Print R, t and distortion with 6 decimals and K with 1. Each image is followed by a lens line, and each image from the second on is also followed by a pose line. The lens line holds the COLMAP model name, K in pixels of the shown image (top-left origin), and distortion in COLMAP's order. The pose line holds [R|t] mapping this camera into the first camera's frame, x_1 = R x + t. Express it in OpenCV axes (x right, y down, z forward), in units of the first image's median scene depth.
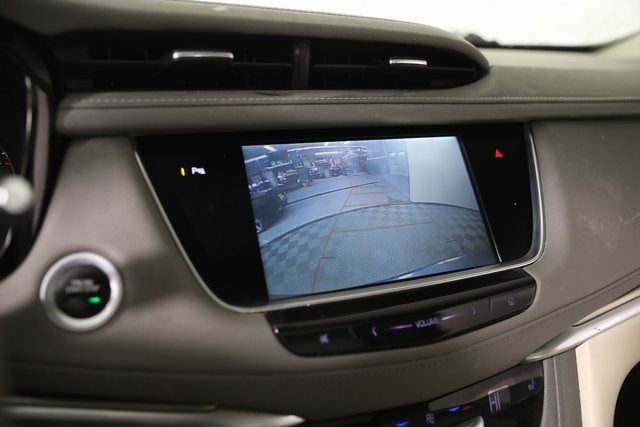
lens RADIAL K [[546.3, 0, 315.9], [0, 546.3, 211.0], [0, 0, 1]] dist [-0.034468, 0.009583]
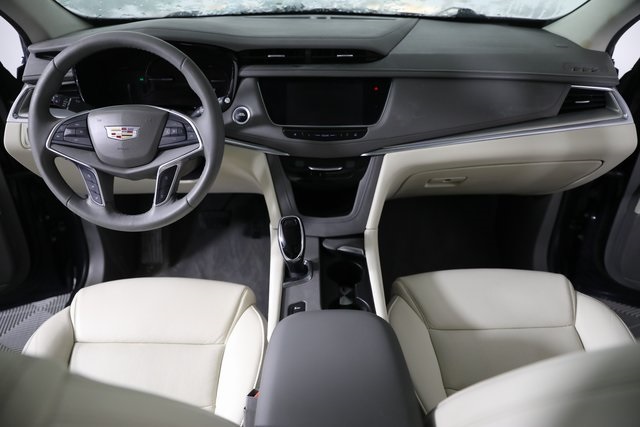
lens RADIAL K [[433.2, 0, 319.8], [0, 433.2, 214.3], [0, 0, 1]] dist [-0.109075, 0.068412]
pose [[0.929017, 0.181107, -0.322687, 1.164069], [-0.089220, 0.955946, 0.279656, -0.095538], [0.359119, -0.231015, 0.904249, -1.704908]]
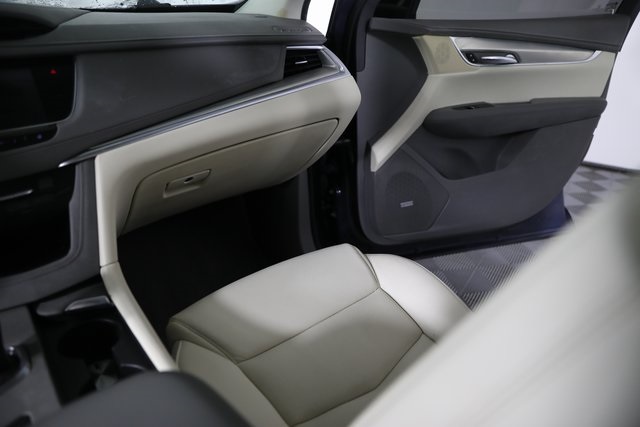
lens RADIAL K [[433.2, 0, 318.4], [0, 433.2, 213.7], [0, 0, 1]] dist [-0.109075, 0.068412]
pose [[0.953998, -0.147849, 0.260823, 1.008616], [0.106153, 0.980167, 0.167345, 0.329379], [-0.280391, -0.131960, 0.950772, -1.051222]]
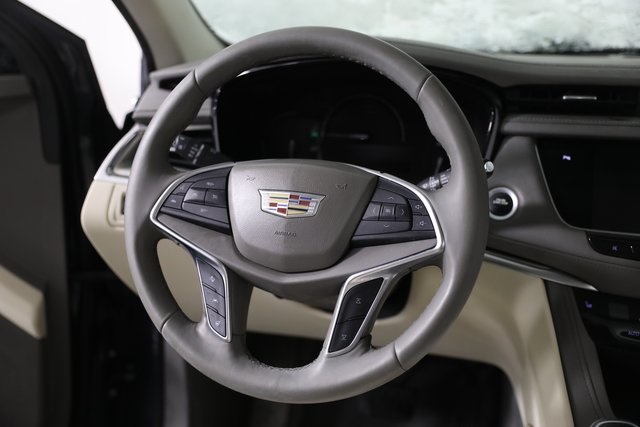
lens RADIAL K [[657.1, 0, 320.6], [0, 657.1, 212.1], [0, 0, 1]] dist [-0.001548, 0.000000]
pose [[0.778986, 0.147665, -0.609406, 0.541017], [-0.158692, 0.986663, 0.036227, 0.166790], [0.606628, 0.068487, 0.792030, -1.326786]]
